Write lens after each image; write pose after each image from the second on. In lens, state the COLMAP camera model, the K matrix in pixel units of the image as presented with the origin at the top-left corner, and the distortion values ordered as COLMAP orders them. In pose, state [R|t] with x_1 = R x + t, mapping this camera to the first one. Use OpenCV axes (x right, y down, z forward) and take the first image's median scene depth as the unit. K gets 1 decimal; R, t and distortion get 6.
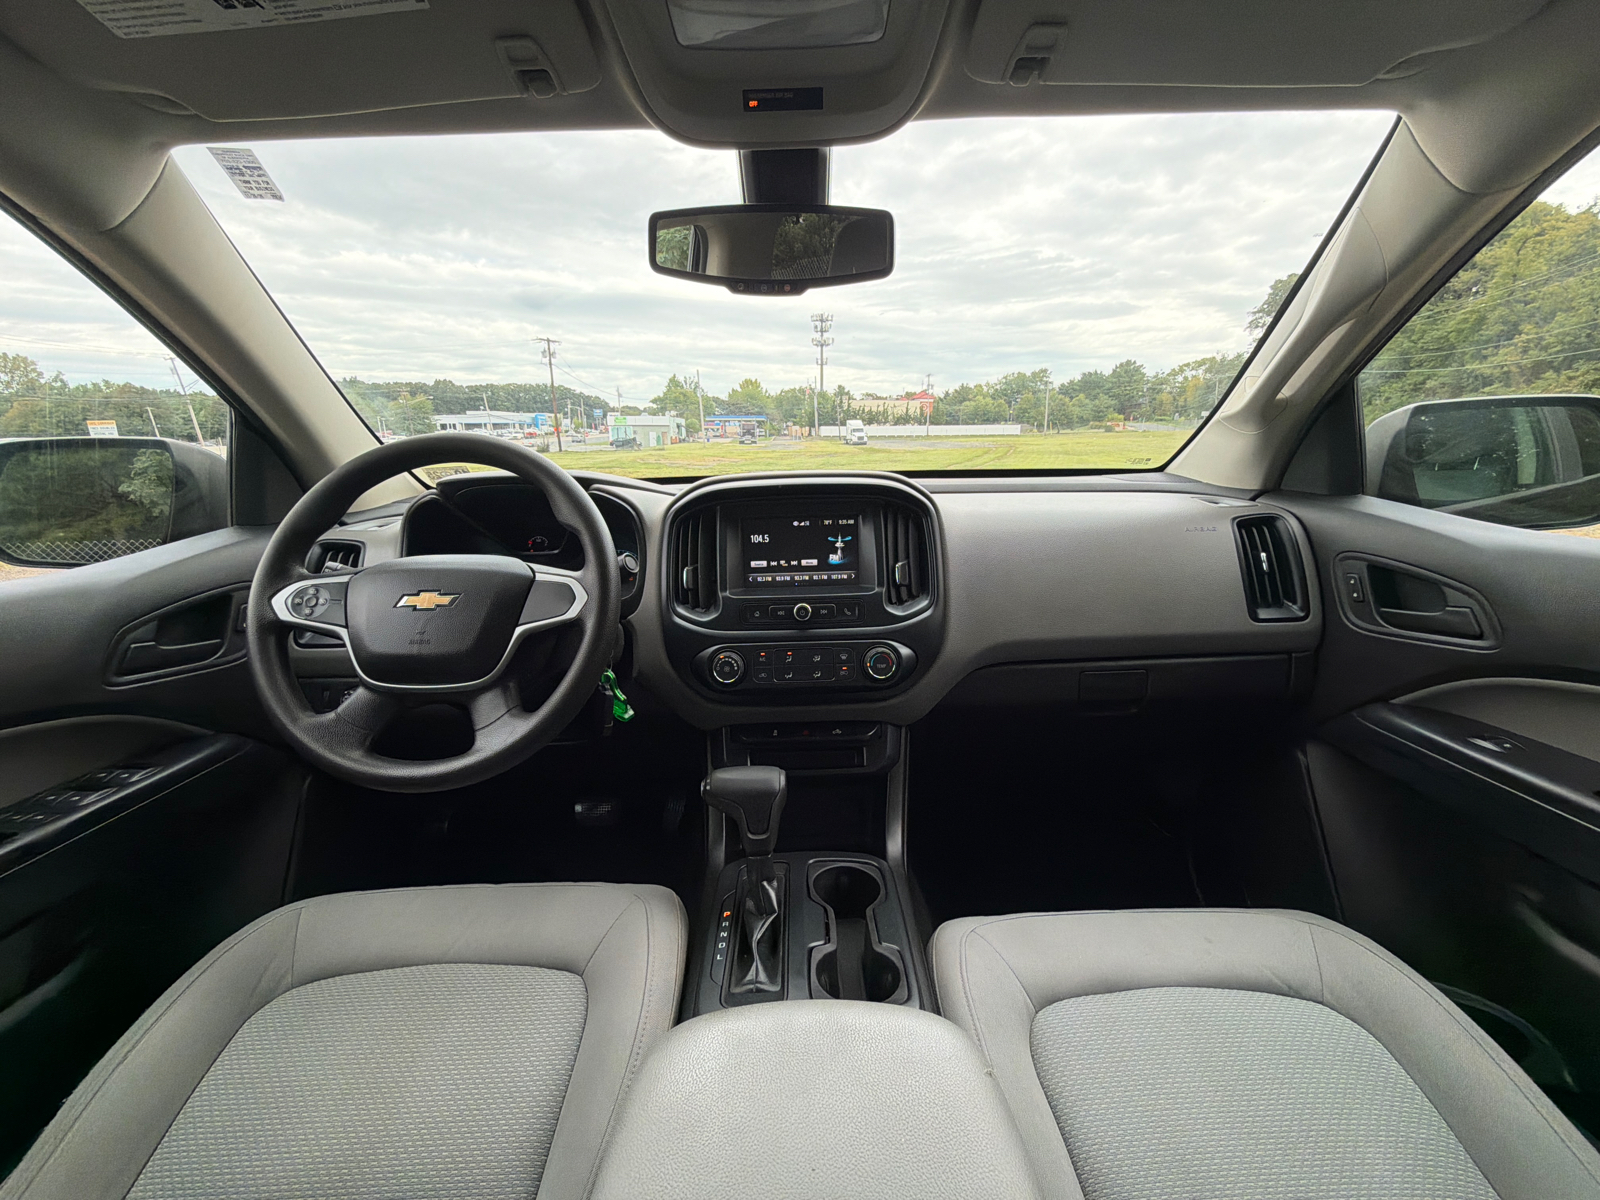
lens RADIAL K [[690.5, 0, 818.8], [0, 690.5, 588.8], [0, 0, 1]] dist [0.012405, -0.000410]
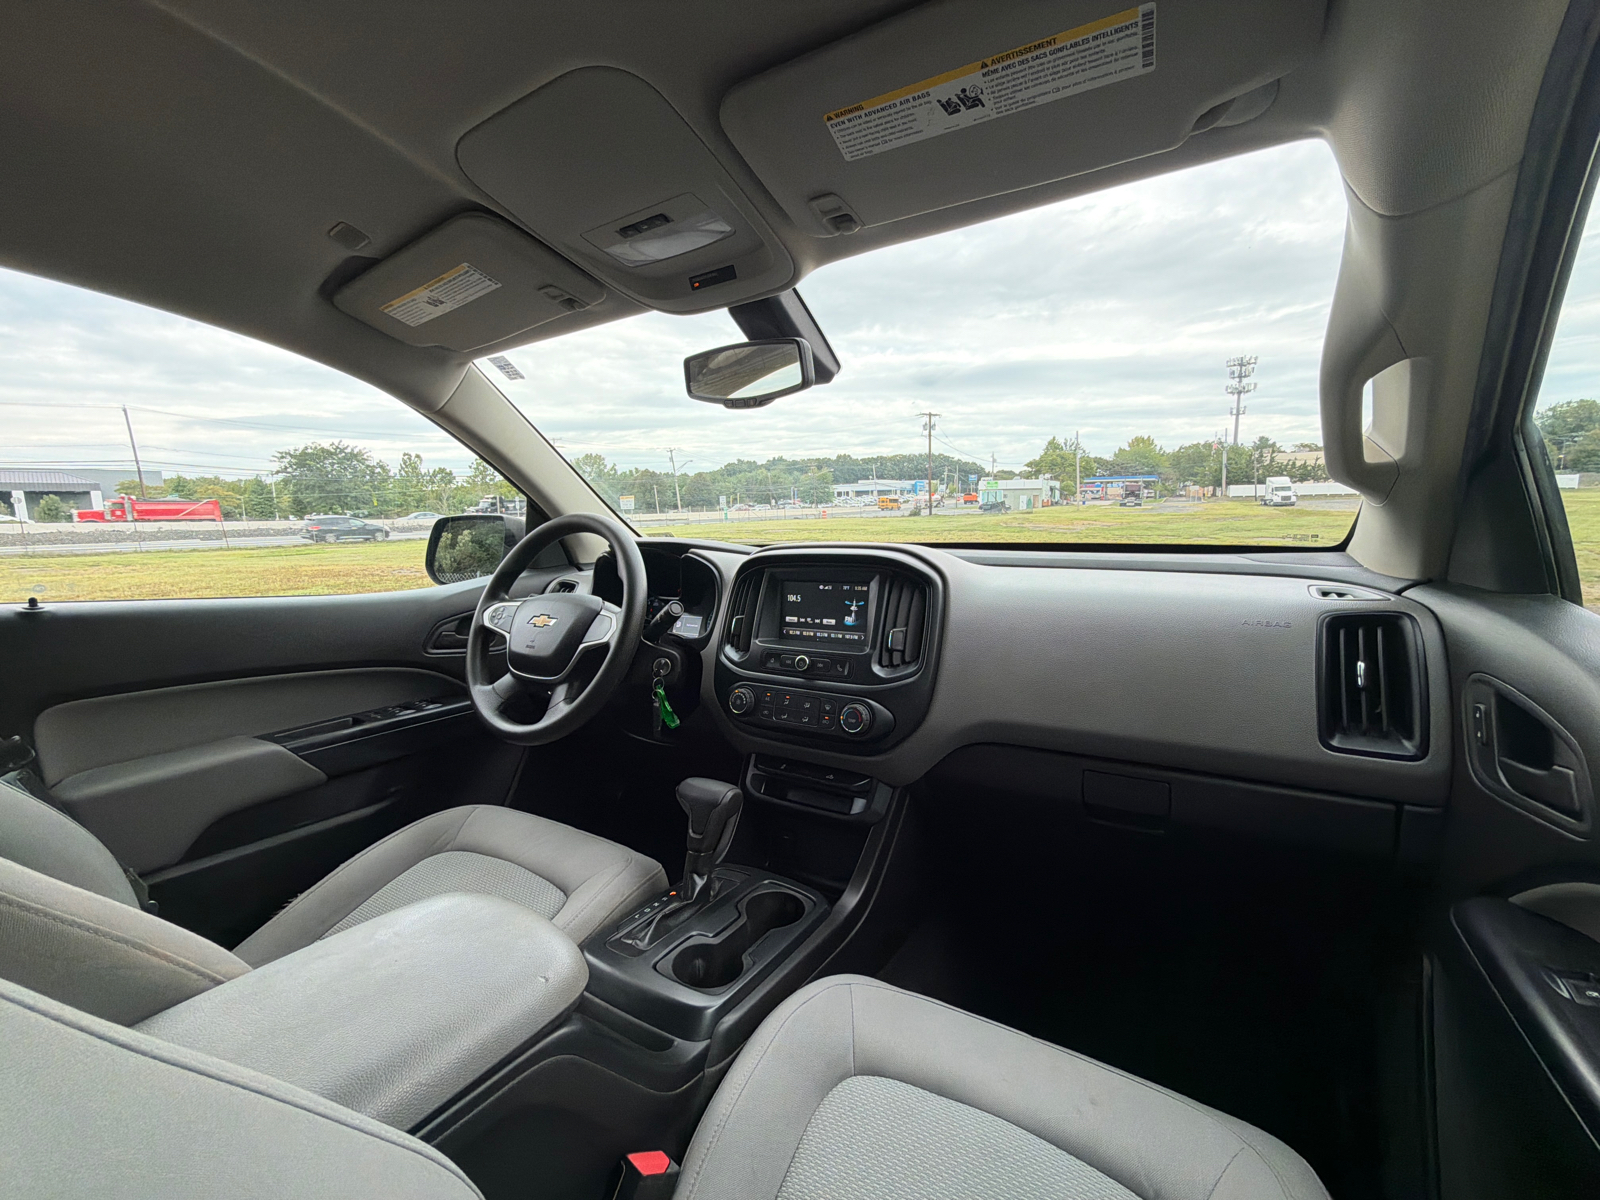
lens RADIAL K [[709.0, 0, 802.4], [0, 709.0, 575.7], [0, 0, 1]] dist [0.015585, 0.000302]
pose [[0.827703, 0.049018, -0.559022, 0.562097], [-0.109028, 0.991242, -0.074513, -0.020072], [0.550474, 0.122624, 0.825798, 0.002501]]
